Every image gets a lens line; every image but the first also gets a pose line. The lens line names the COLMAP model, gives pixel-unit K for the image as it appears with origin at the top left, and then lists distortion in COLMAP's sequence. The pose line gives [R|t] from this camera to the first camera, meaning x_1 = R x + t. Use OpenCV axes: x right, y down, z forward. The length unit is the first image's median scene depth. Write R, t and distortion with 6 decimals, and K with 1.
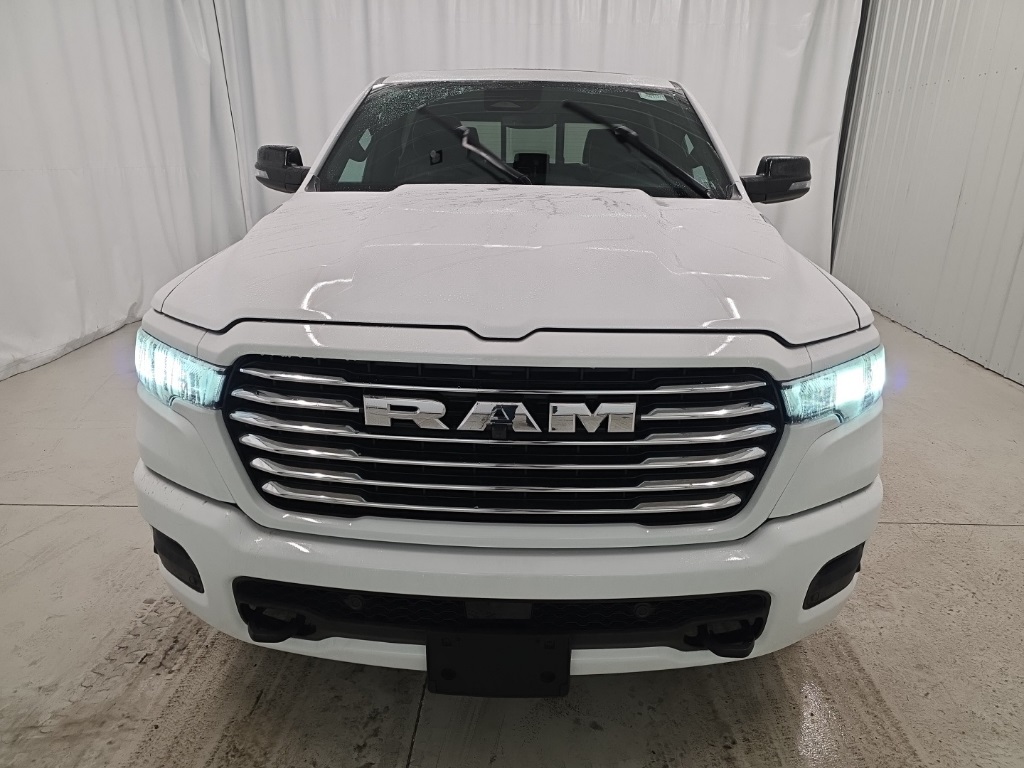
lens RADIAL K [[639.9, 0, 532.3], [0, 639.9, 386.0], [0, 0, 1]] dist [0.033775, -0.015412]
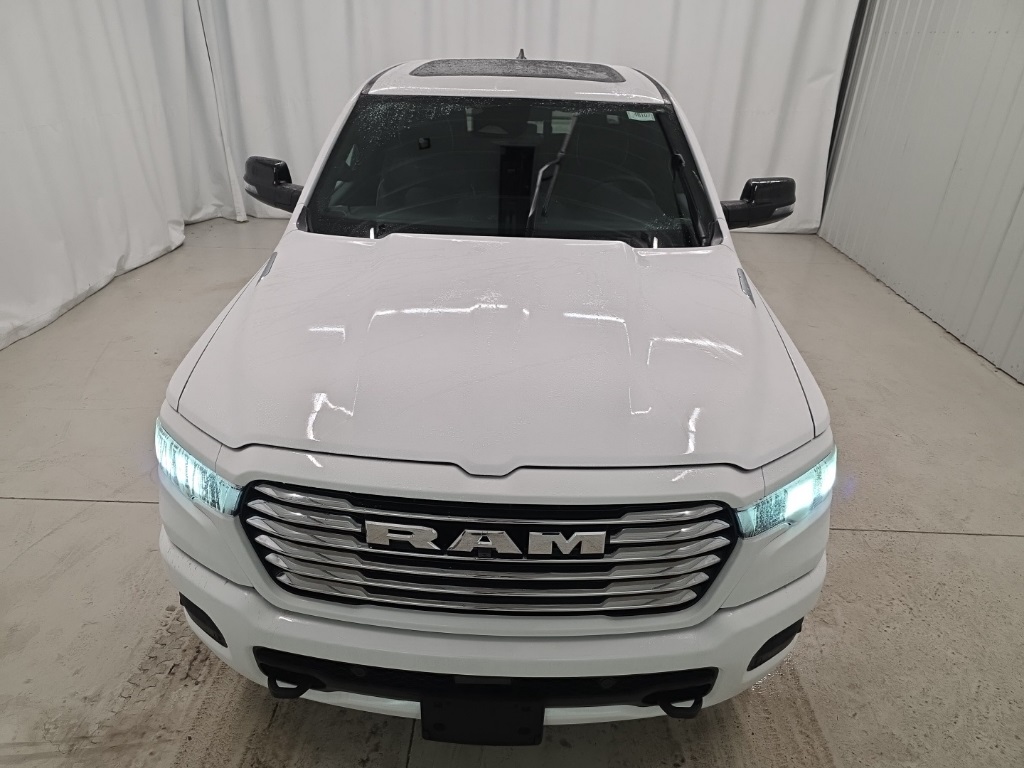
lens RADIAL K [[640.6, 0, 512.0], [0, 640.6, 384.0], [0, 0, 1]] dist [0.020111, -0.001595]
pose [[0.999868, 0.015379, -0.005252, -0.001492], [-0.014509, 0.990350, 0.137828, -0.276053], [0.007321, -0.137733, 0.990442, -0.062902]]
